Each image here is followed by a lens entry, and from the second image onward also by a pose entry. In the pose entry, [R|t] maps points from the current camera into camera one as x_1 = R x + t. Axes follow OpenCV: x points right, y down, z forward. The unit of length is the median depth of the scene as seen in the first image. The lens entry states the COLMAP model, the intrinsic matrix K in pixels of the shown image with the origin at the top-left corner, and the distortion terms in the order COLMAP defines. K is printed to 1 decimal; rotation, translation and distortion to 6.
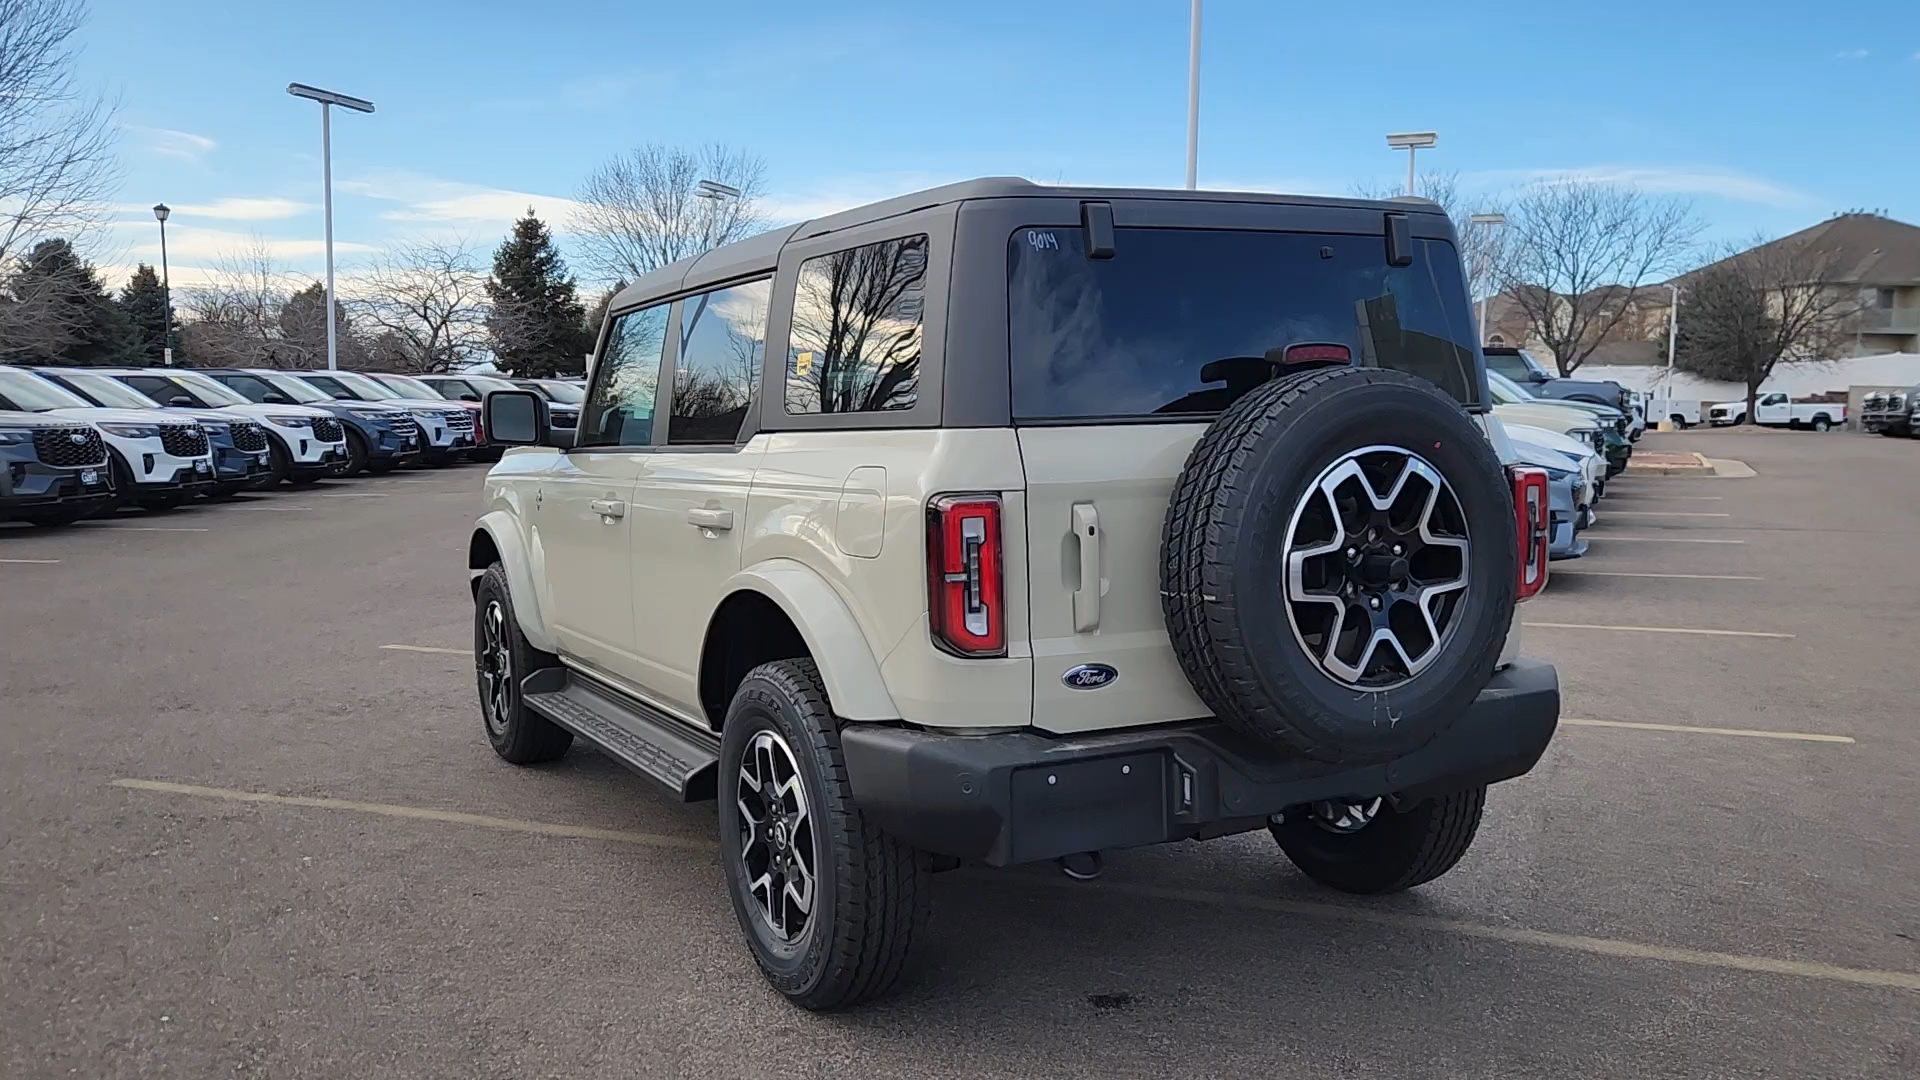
lens RADIAL K [[1640.7, 0, 957.5], [0, 1640.7, 539.9], [0, 0, 1]] dist [0.042669, -0.035643]
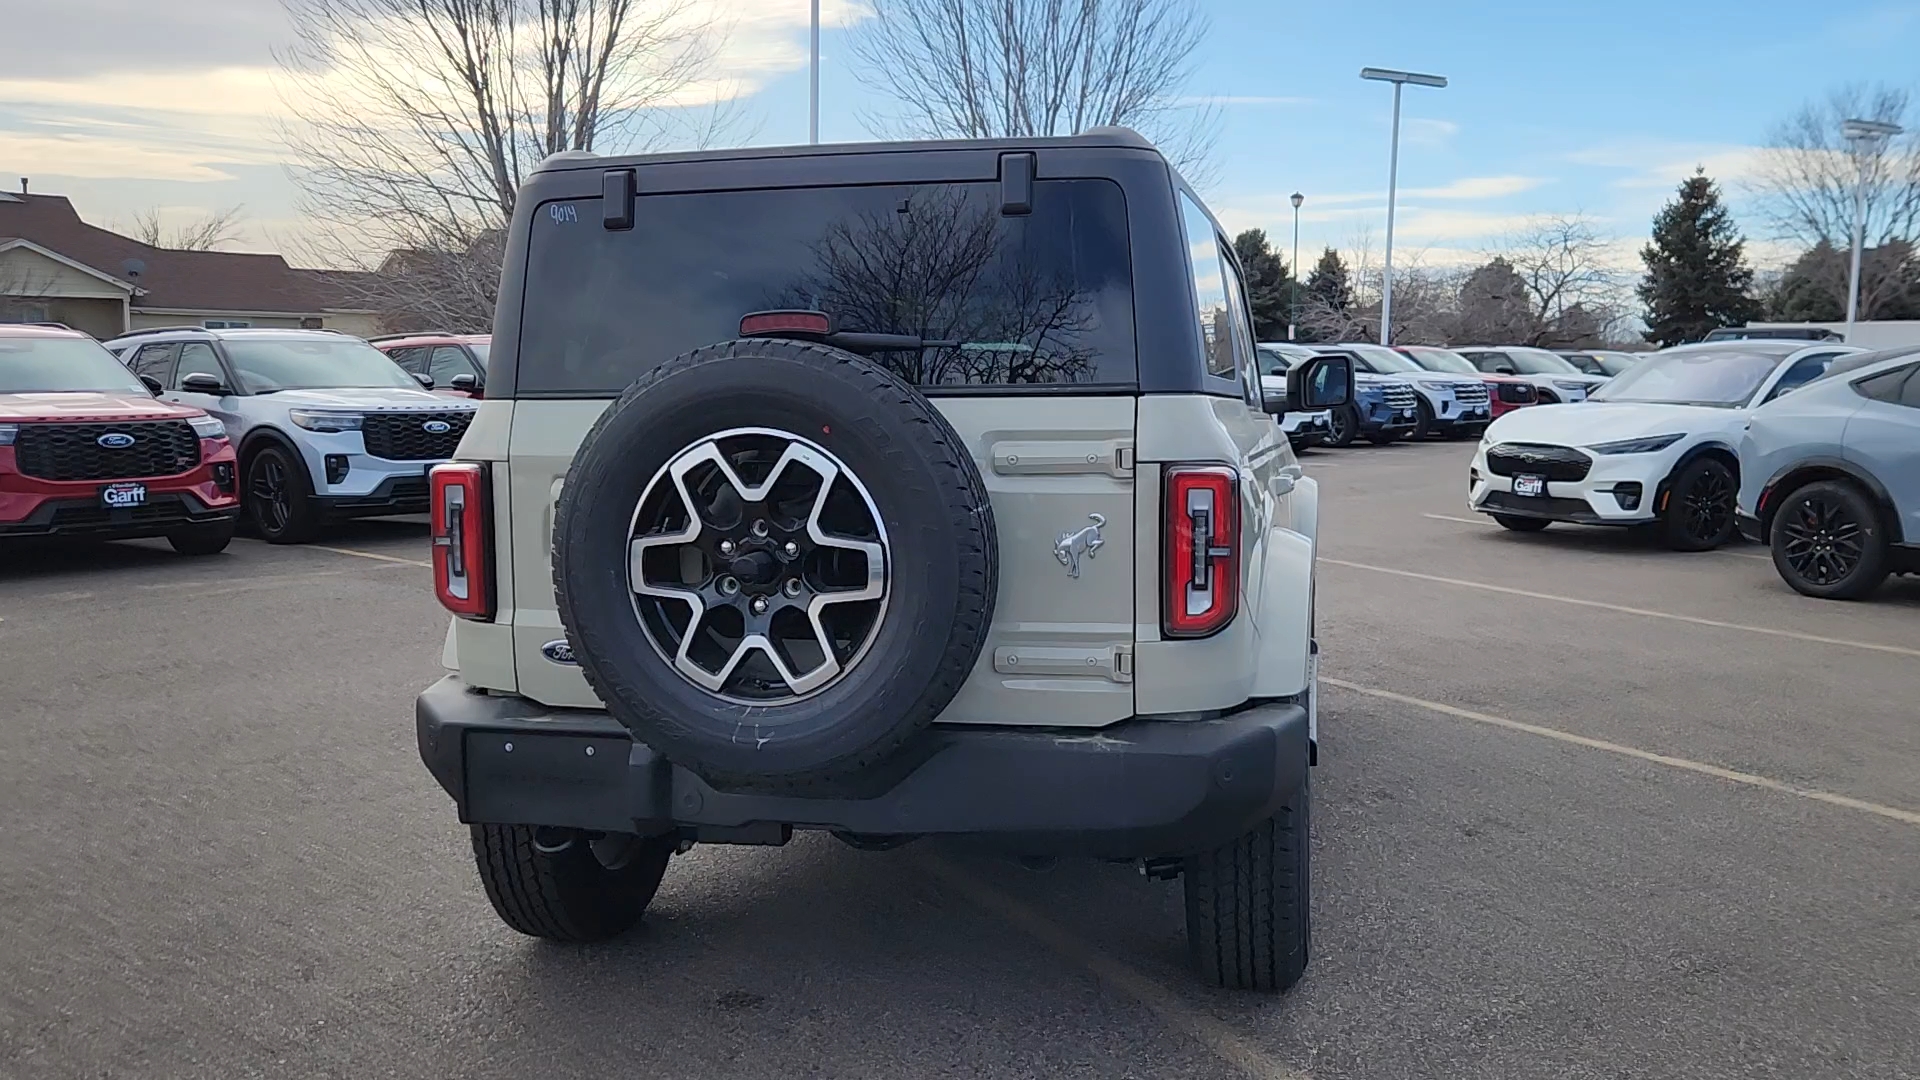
lens RADIAL K [[1640.7, 0, 946.4], [0, 1640.7, 538.7], [0, 0, 1]] dist [0.042669, -0.035643]
pose [[0.752927, 0.070825, -0.654282, 0.729019], [-0.060586, 0.997430, 0.038249, -0.030269], [0.655310, 0.010842, 0.755282, 0.323139]]
